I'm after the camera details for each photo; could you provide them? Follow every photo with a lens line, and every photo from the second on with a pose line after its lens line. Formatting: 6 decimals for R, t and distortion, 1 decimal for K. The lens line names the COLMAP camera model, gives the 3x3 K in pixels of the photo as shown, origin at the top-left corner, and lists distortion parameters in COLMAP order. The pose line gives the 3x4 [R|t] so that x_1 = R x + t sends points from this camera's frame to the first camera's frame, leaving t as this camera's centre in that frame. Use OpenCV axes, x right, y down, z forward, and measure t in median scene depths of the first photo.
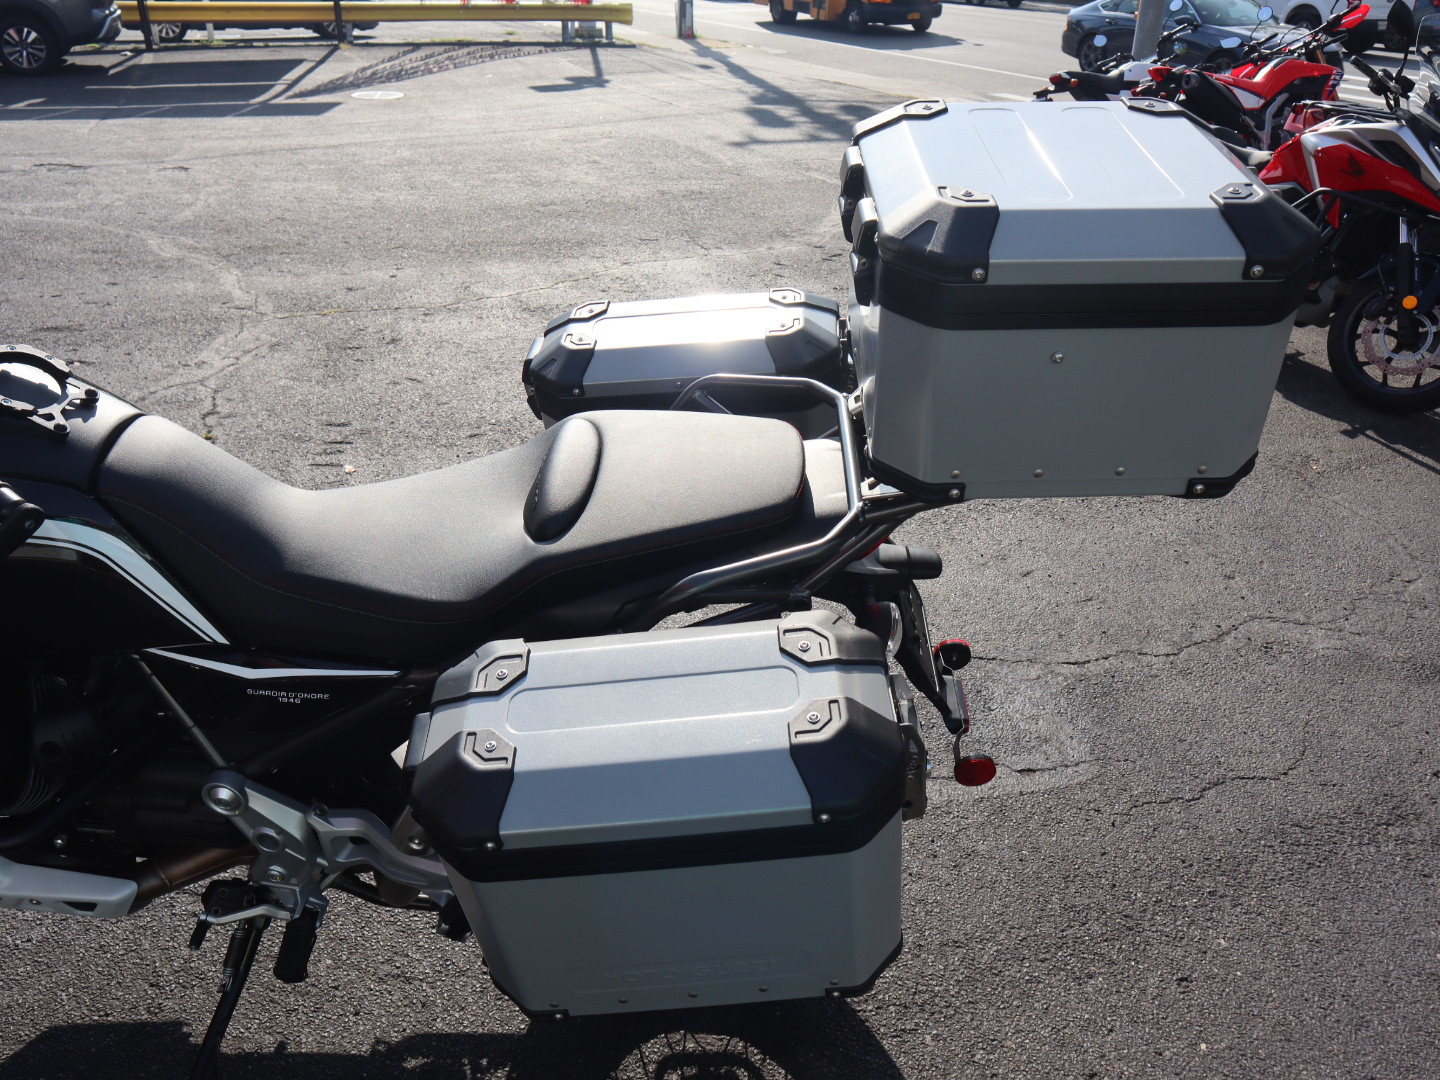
lens RADIAL K [[1124.1, 0, 713.2], [0, 1124.1, 541.1], [0, 0, 1]] dist [-0.117660, 0.075577]
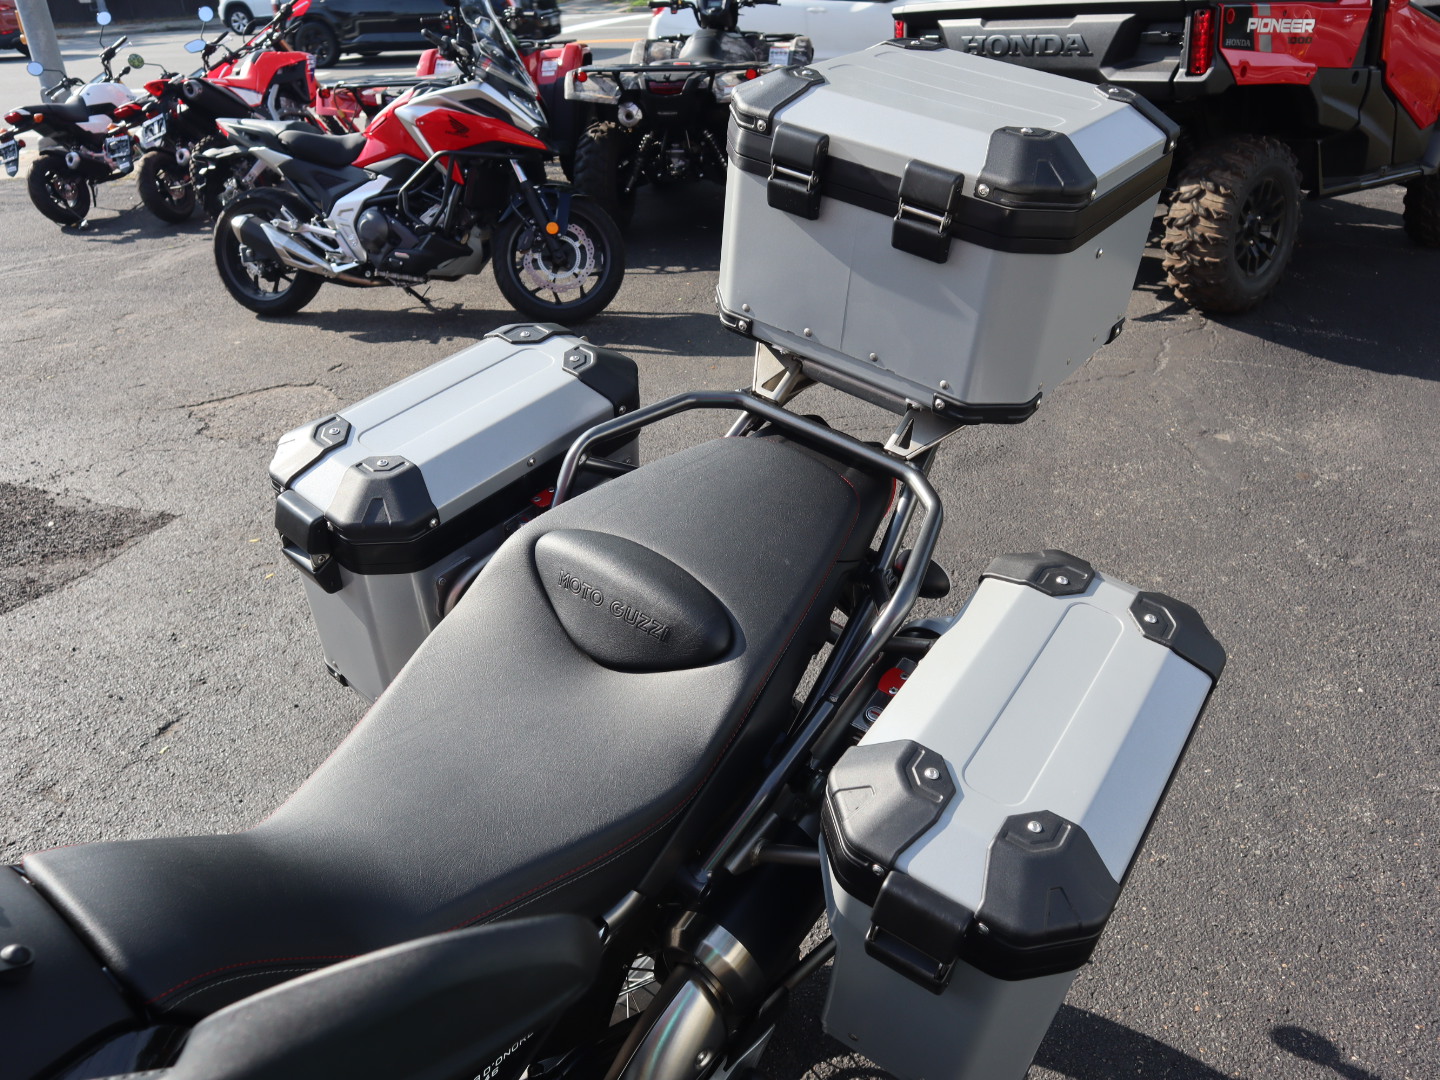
lens RADIAL K [[1124.8, 0, 716.2], [0, 1124.8, 542.3], [0, 0, 1]] dist [-0.123071, 0.079684]
pose [[0.586607, -0.423124, 0.690549, -0.102256], [0.425387, 0.886550, 0.181864, -0.033744], [-0.689157, 0.187067, 0.700048, 0.062069]]
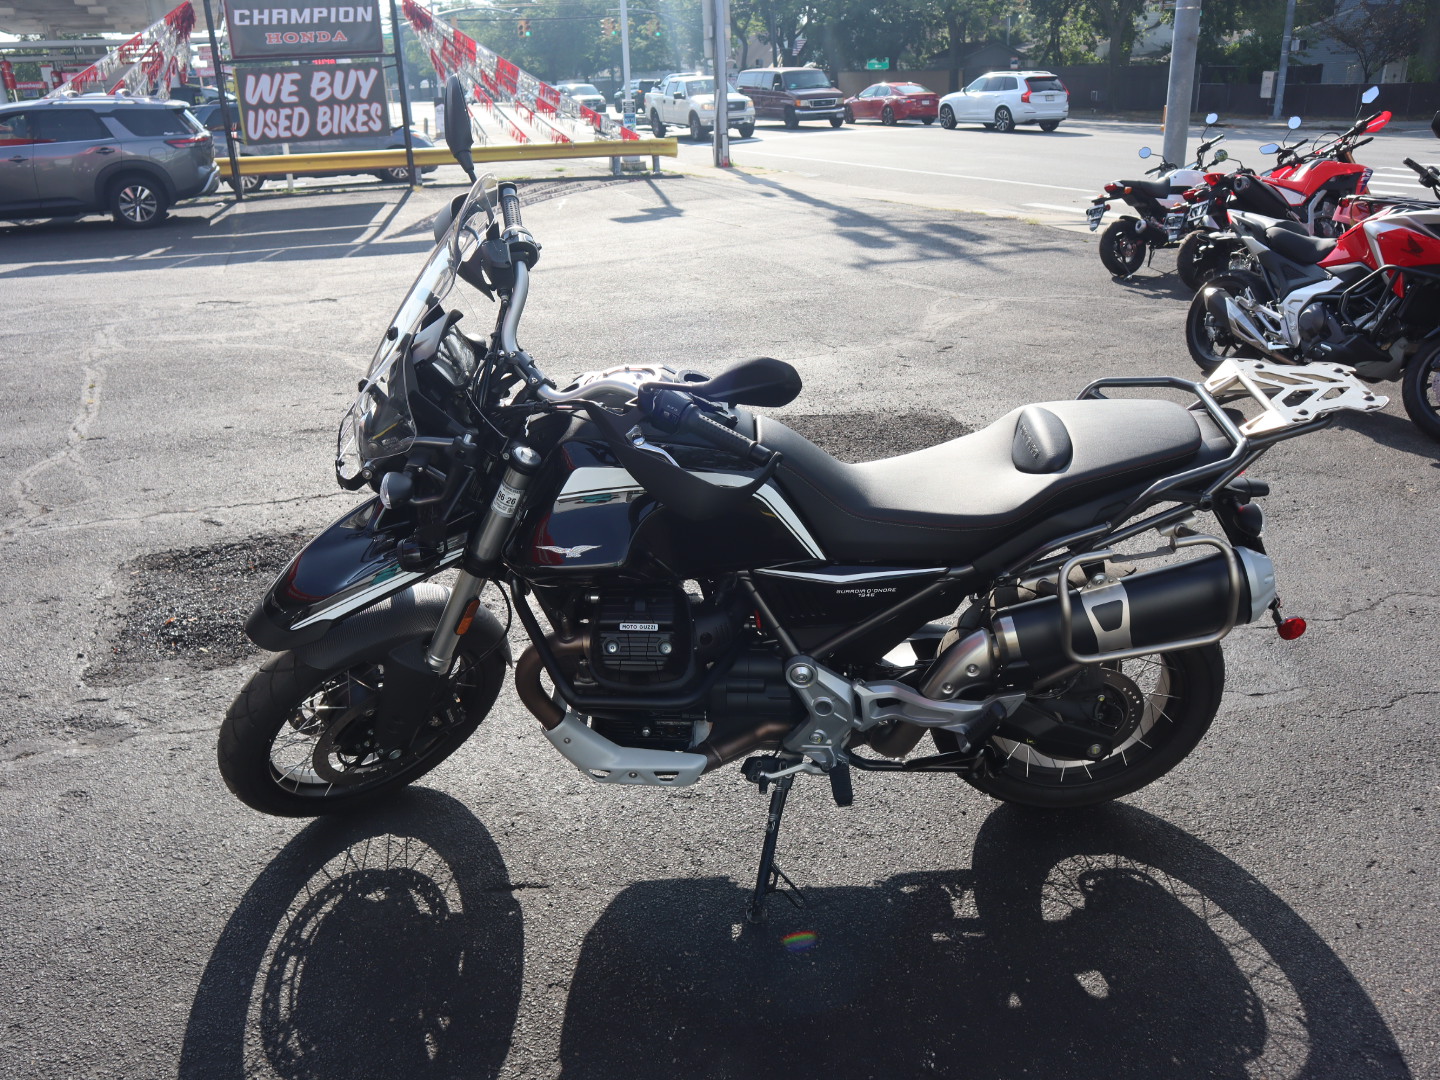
lens RADIAL K [[1124.8, 0, 716.2], [0, 1124.8, 542.3], [0, 0, 1]] dist [-0.123071, 0.079684]
pose [[0.998879, -0.045131, -0.014301, -0.093053], [0.043454, 0.993893, -0.101434, 0.036072], [0.018791, 0.100699, 0.994739, -0.091648]]
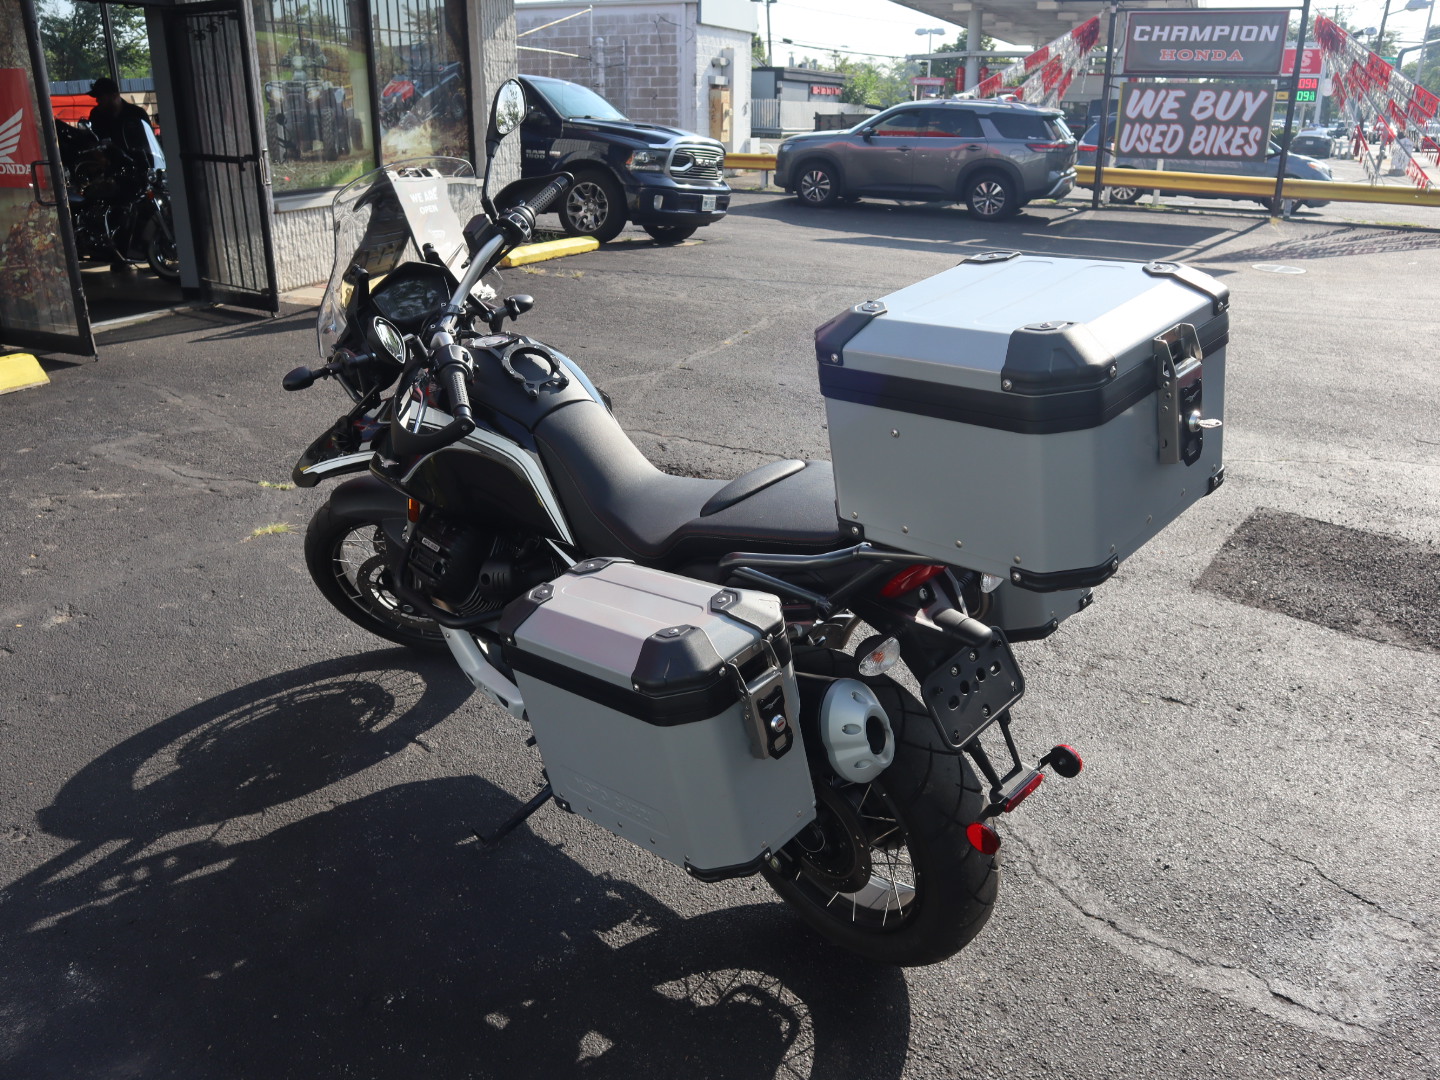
lens RADIAL K [[1124.8, 0, 716.2], [0, 1124.8, 542.3], [0, 0, 1]] dist [-0.123071, 0.079684]
pose [[0.690893, 0.245153, -0.680123, 0.135128], [-0.334664, 0.942338, -0.000294, 0.003300], [0.640834, 0.227816, 0.733098, -0.008992]]
